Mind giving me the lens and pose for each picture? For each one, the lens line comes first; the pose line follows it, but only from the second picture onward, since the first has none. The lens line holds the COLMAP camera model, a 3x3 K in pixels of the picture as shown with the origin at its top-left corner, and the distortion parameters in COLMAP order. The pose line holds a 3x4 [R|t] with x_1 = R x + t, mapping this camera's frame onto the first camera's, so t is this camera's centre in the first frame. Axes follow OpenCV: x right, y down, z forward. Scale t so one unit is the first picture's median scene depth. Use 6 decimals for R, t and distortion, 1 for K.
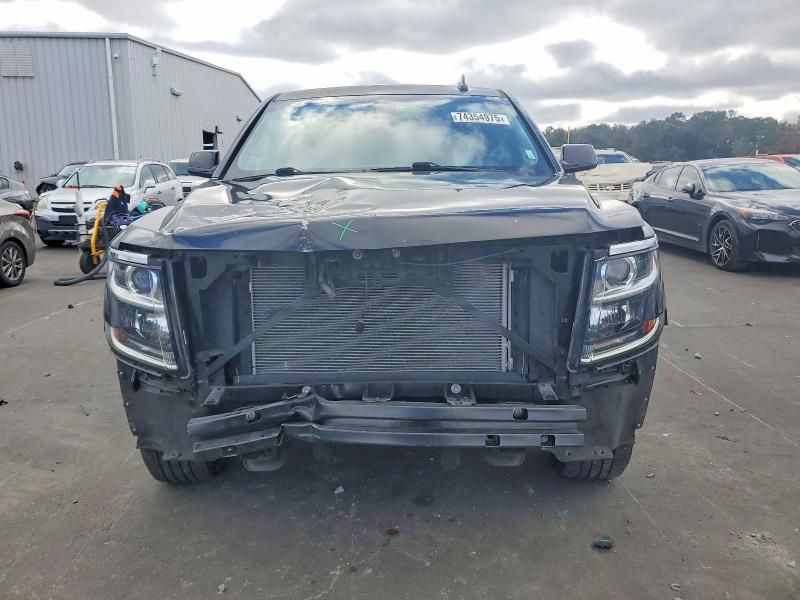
lens RADIAL K [[645.5, 0, 395.2], [0, 645.5, 296.1], [0, 0, 1]] dist [0.081158, -0.106603]
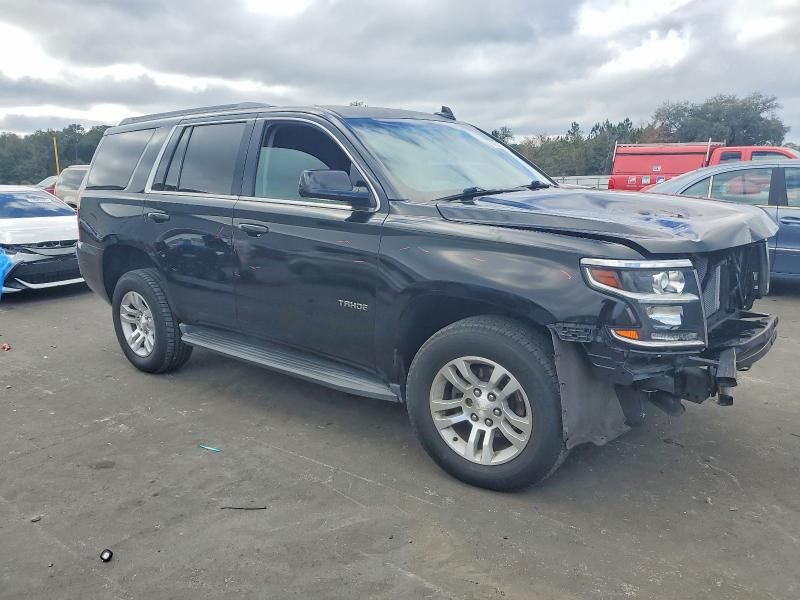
lens RADIAL K [[645.5, 0, 395.2], [0, 645.5, 296.1], [0, 0, 1]] dist [0.081158, -0.106603]
pose [[0.593290, -0.149723, 0.790942, -0.103862], [0.162402, 0.984610, 0.064565, -0.010368], [-0.788437, 0.090145, 0.608475, 0.040136]]
